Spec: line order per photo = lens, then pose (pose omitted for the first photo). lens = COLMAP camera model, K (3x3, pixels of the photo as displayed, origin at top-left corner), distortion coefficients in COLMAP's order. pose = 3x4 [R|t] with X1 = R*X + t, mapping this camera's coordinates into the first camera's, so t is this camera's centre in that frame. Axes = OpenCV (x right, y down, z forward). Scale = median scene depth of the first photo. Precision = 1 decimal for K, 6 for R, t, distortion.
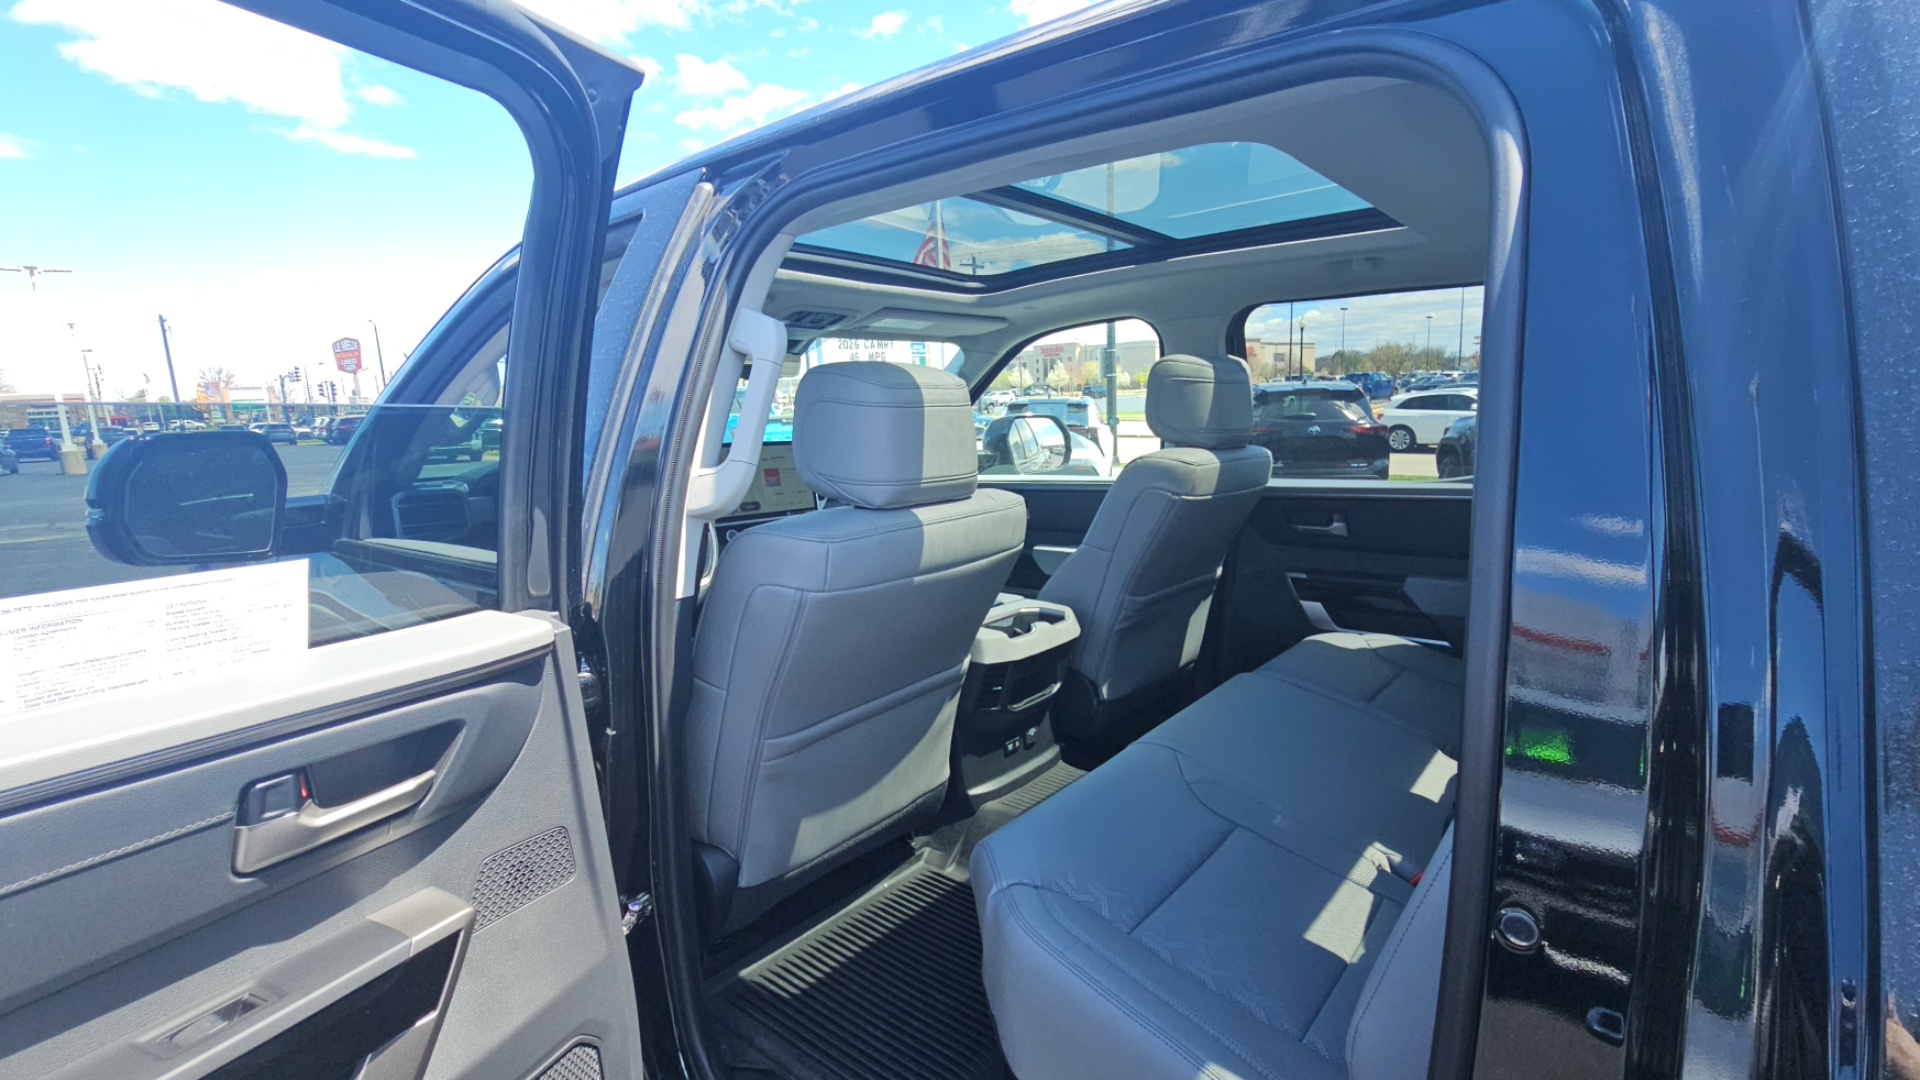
lens RADIAL K [[857.8, 0, 977.0], [0, 857.8, 534.4], [0, 0, 1]] dist [0.008970, -0.007262]
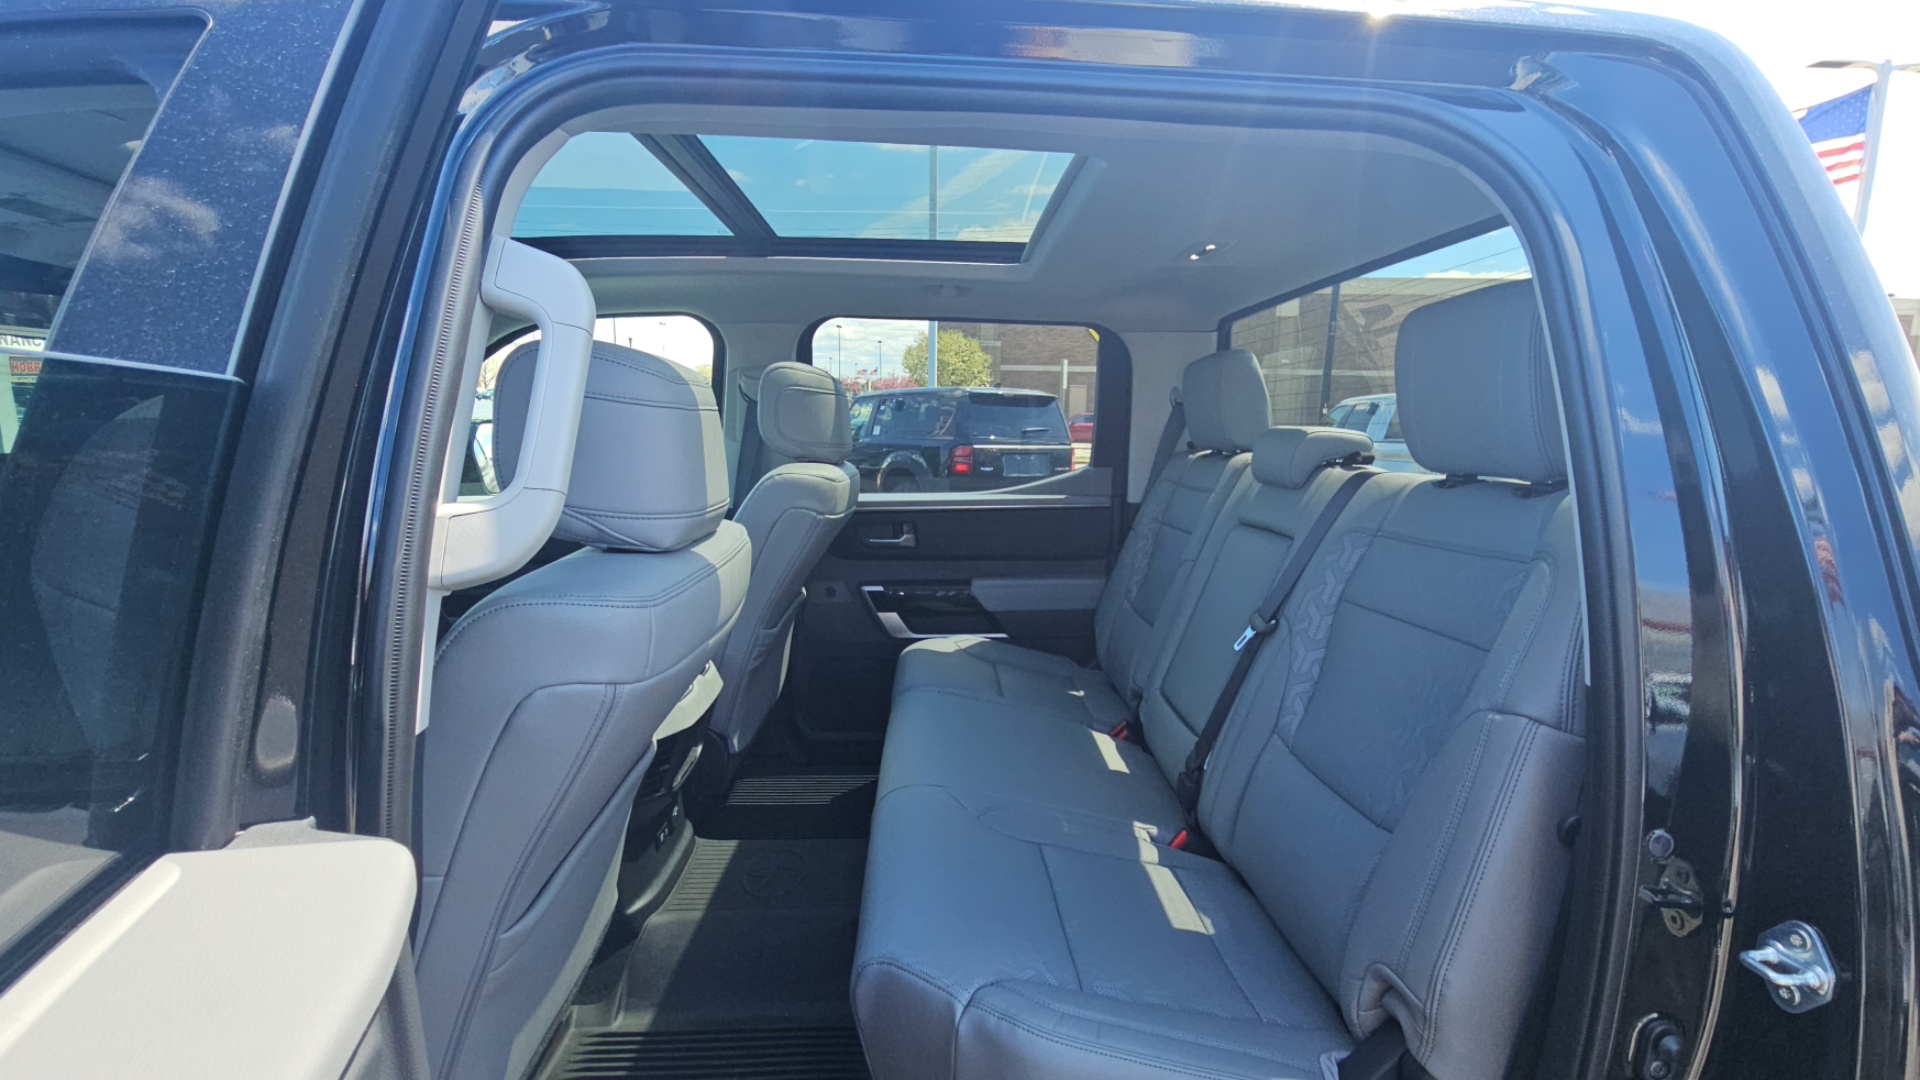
lens RADIAL K [[857.8, 0, 970.1], [0, 857.8, 535.0], [0, 0, 1]] dist [0.008970, -0.007262]
pose [[0.738077, -0.055182, 0.672456, -0.262372], [0.064419, 0.997860, 0.011180, -0.022703], [-0.671634, 0.035067, 0.740053, 0.198169]]
